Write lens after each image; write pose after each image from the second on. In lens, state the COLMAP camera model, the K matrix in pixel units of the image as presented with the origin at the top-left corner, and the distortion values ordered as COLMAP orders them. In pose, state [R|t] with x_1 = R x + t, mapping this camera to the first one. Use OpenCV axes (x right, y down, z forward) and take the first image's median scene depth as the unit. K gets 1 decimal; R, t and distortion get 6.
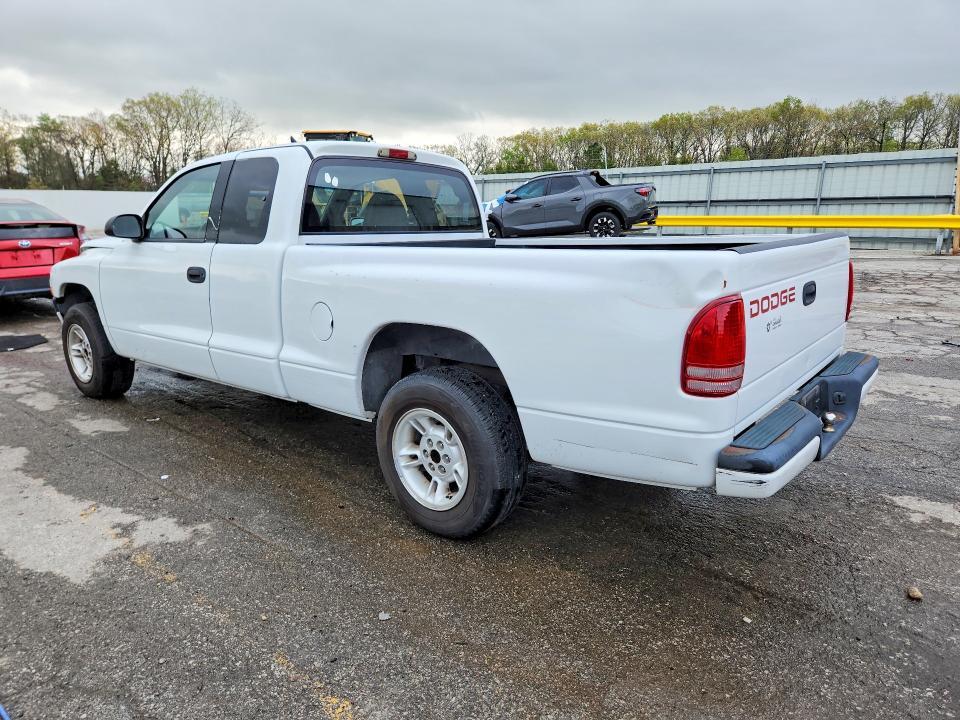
lens RADIAL K [[748.2, 0, 480.0], [0, 748.2, 360.0], [0, 0, 1]] dist [0.007405, 0.004513]
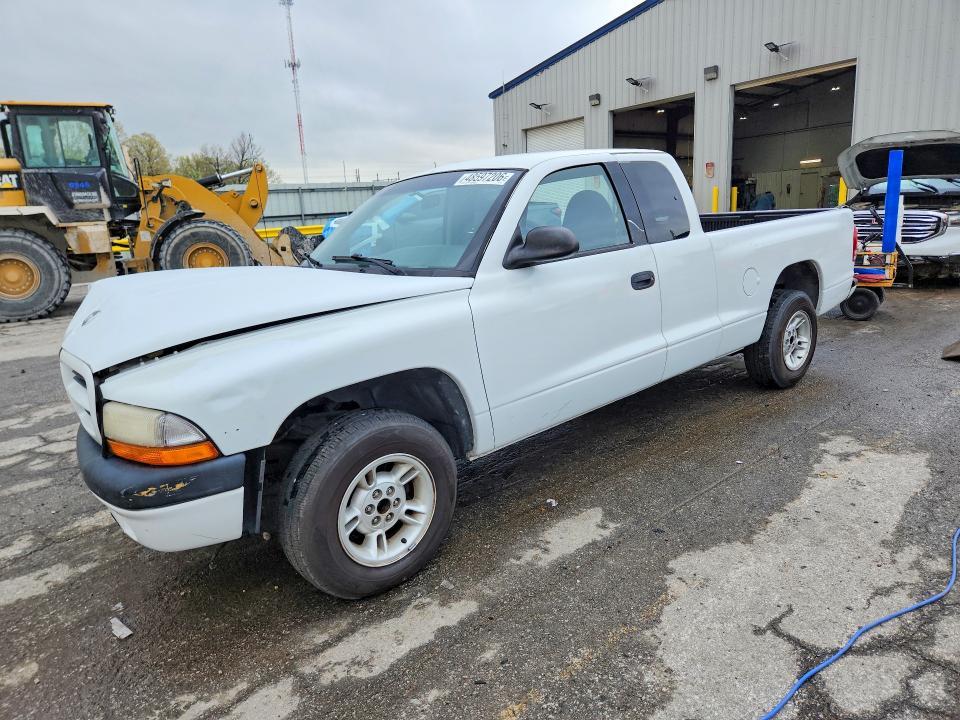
lens RADIAL K [[748.2, 0, 480.0], [0, 748.2, 360.0], [0, 0, 1]] dist [0.007405, 0.004513]
pose [[0.041627, -0.176616, 0.983399, -1.464312], [0.266278, 0.950615, 0.159457, -0.244281], [-0.962997, 0.255220, 0.086601, 1.250794]]
